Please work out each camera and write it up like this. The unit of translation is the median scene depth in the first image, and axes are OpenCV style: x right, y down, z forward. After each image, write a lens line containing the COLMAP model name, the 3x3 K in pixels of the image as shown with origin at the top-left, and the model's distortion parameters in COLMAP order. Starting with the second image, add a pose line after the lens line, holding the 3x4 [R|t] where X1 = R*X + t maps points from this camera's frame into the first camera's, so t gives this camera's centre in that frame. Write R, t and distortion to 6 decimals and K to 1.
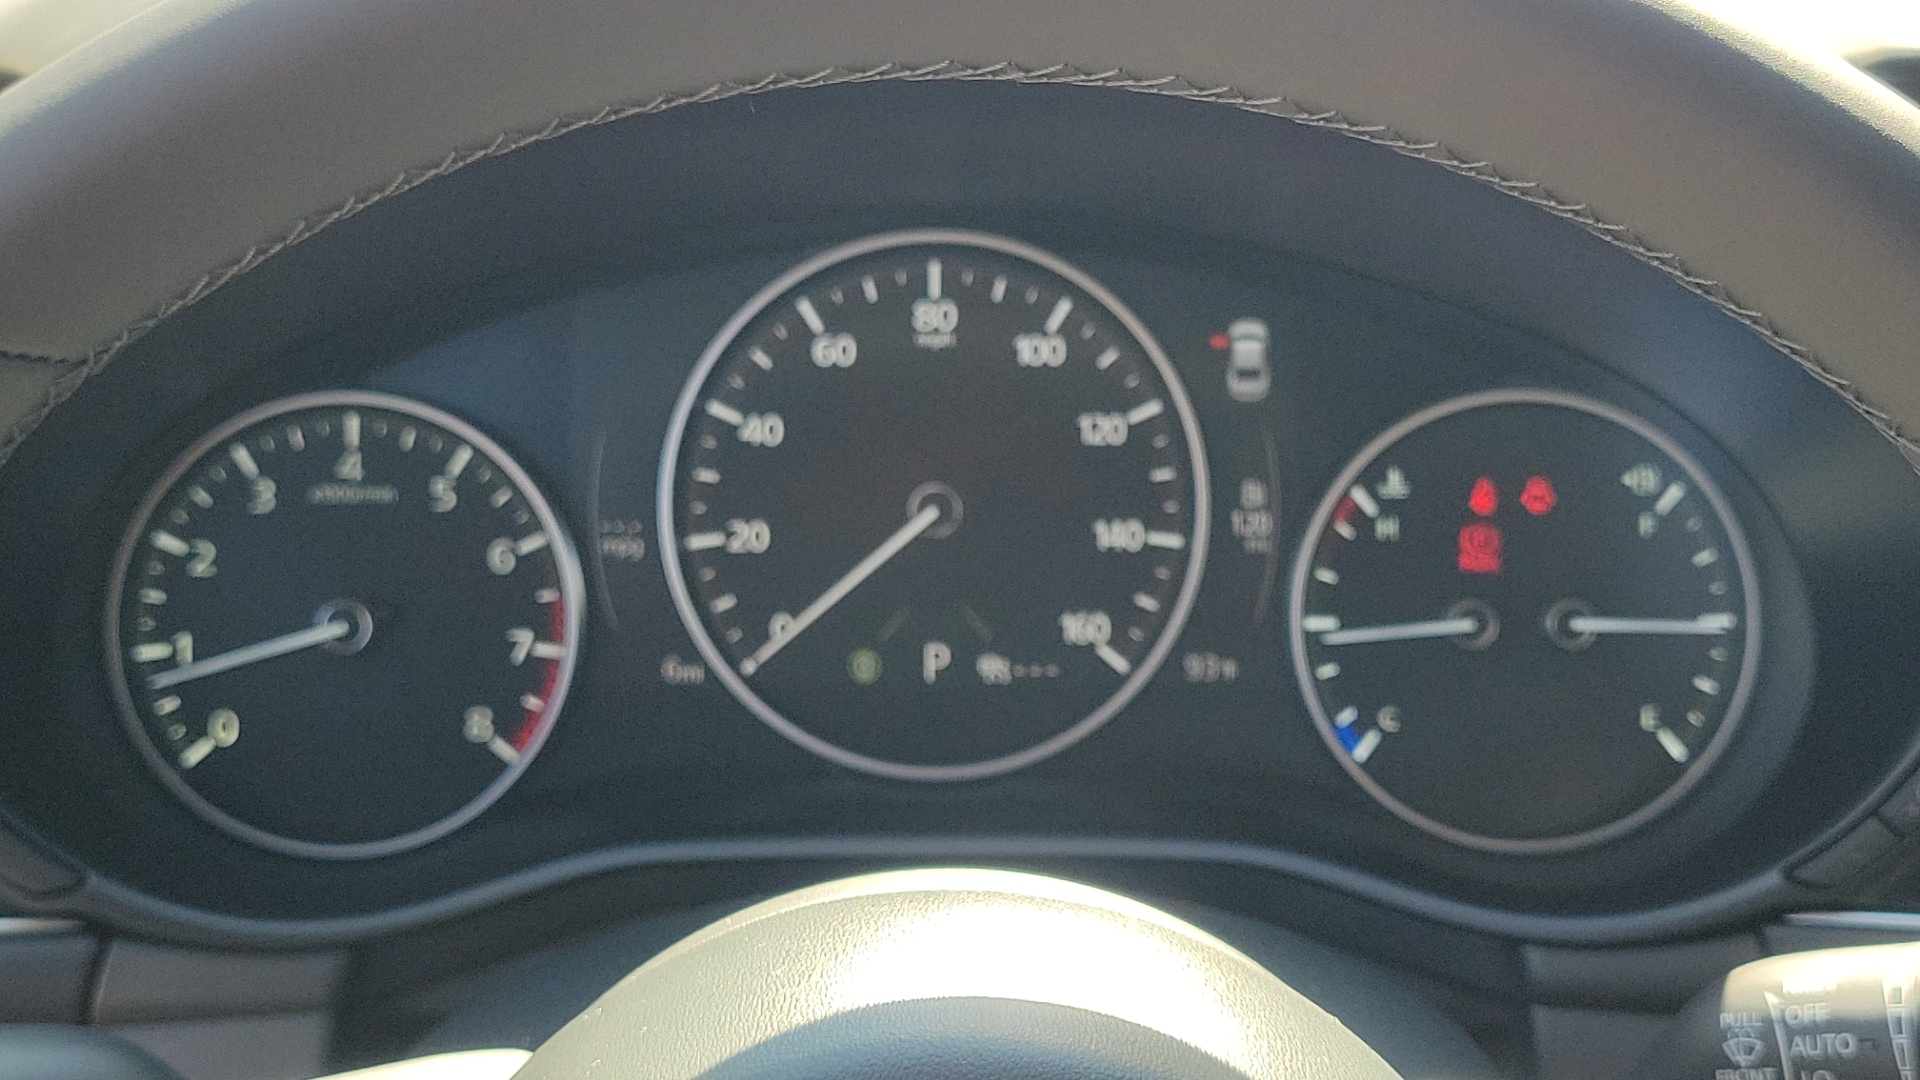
lens RADIAL K [[2915.6, 0, 974.5], [0, 2915.6, 525.8], [0, 0, 1]] dist [-0.008642, 0.000000]
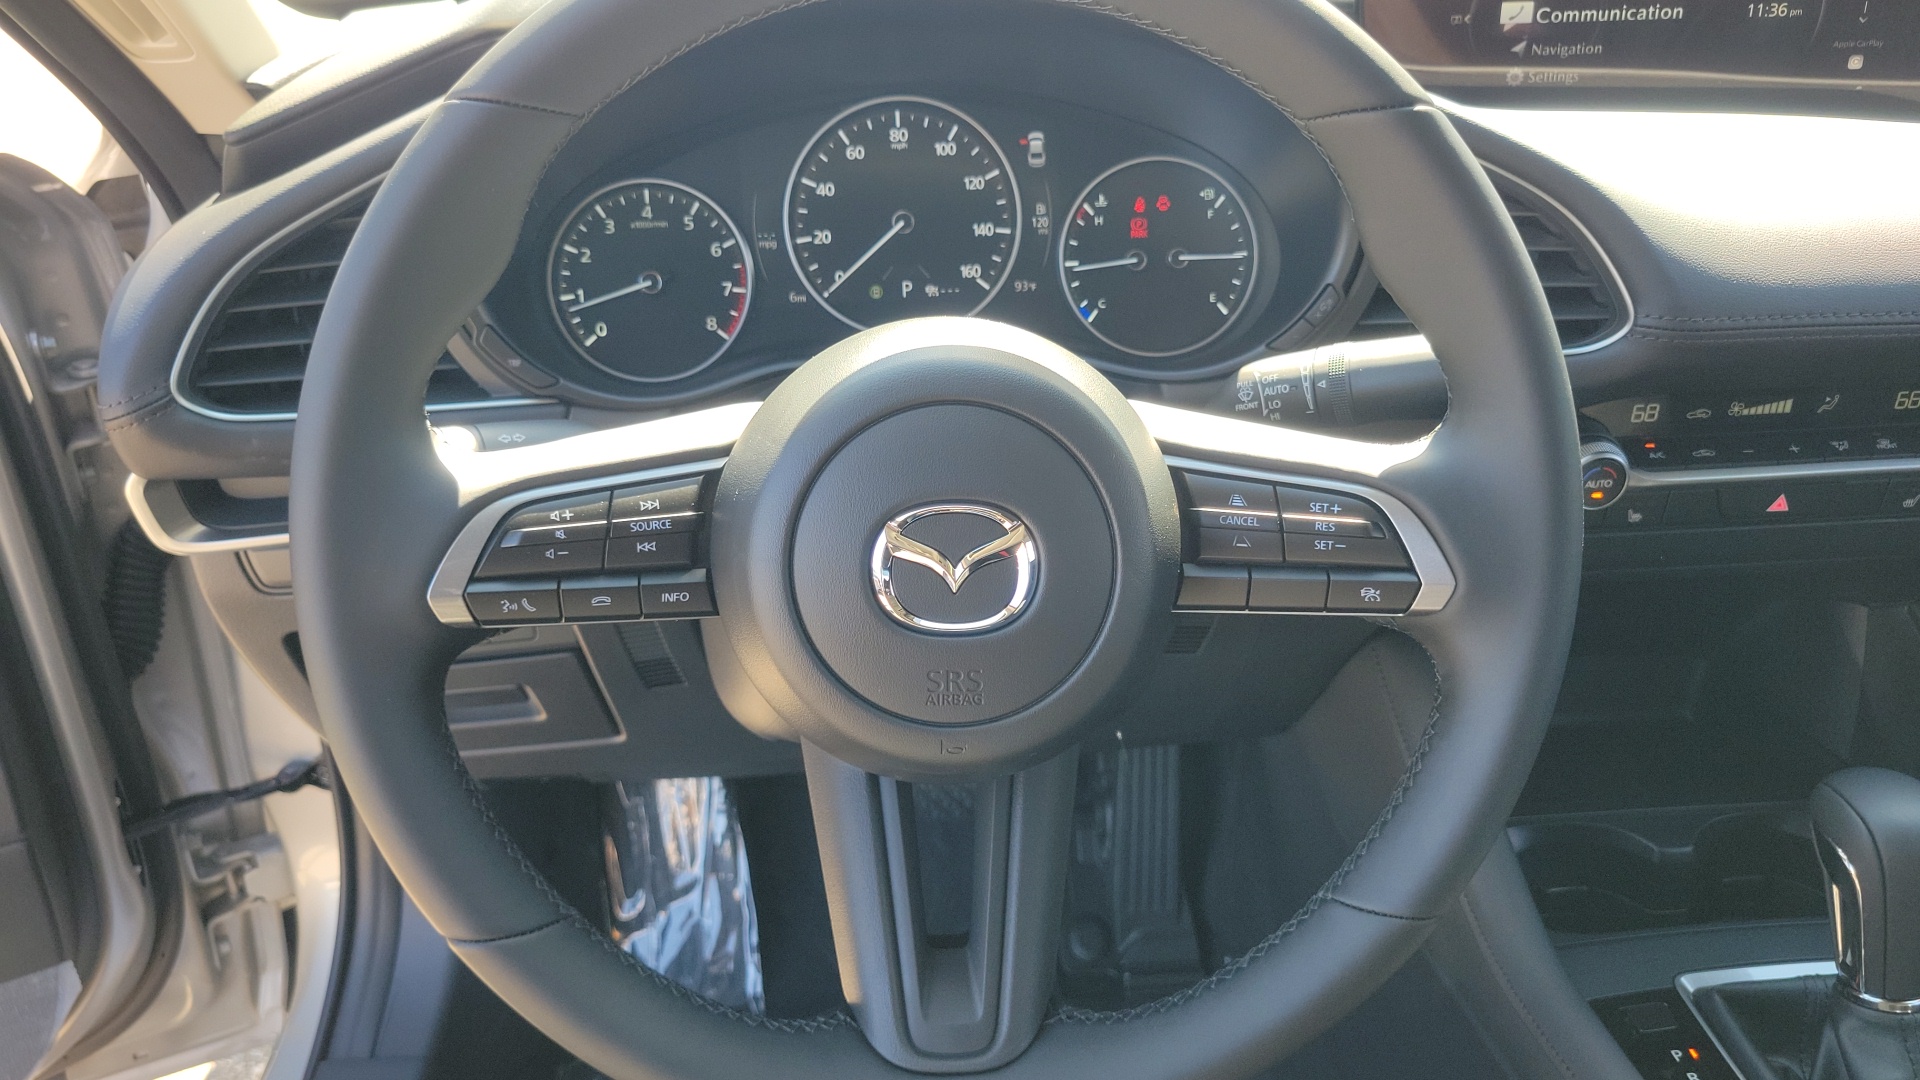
lens RADIAL K [[1438.4, 0, 956.6], [0, 1438.4, 533.9], [0, 0, 1]] dist [0.008175, -0.006657]
pose [[0.998124, -0.050831, 0.034141, -0.023011], [0.045114, 0.987465, 0.151252, 0.068745], [-0.041401, -0.149428, 0.987905, -0.162091]]
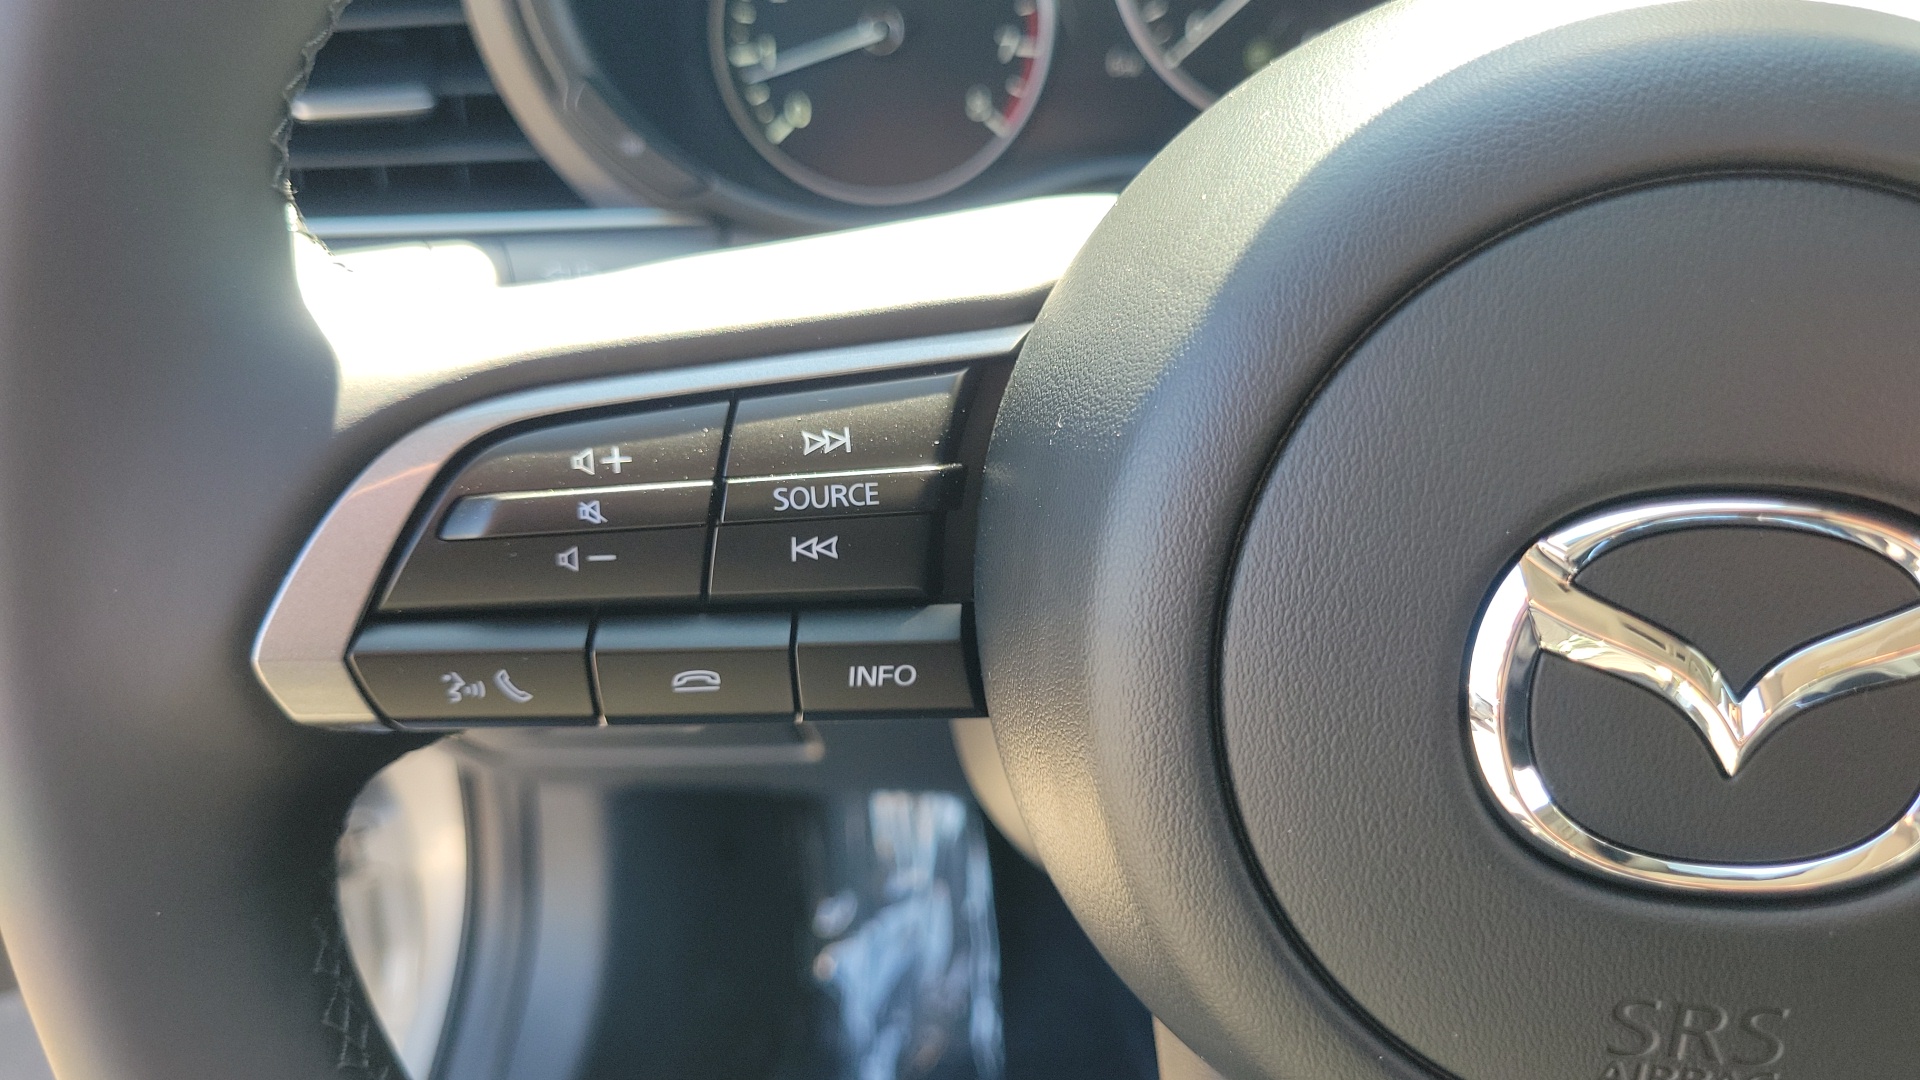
lens RADIAL K [[1600.1, 0, 961.2], [0, 1600.1, 525.3], [0, 0, 1]] dist [-0.015741, -0.009430]
pose [[0.991638, 0.001532, -0.129040, -0.079890], [0.025411, 0.978035, 0.206887, 0.105431], [0.126522, -0.208436, 0.969818, 0.222371]]
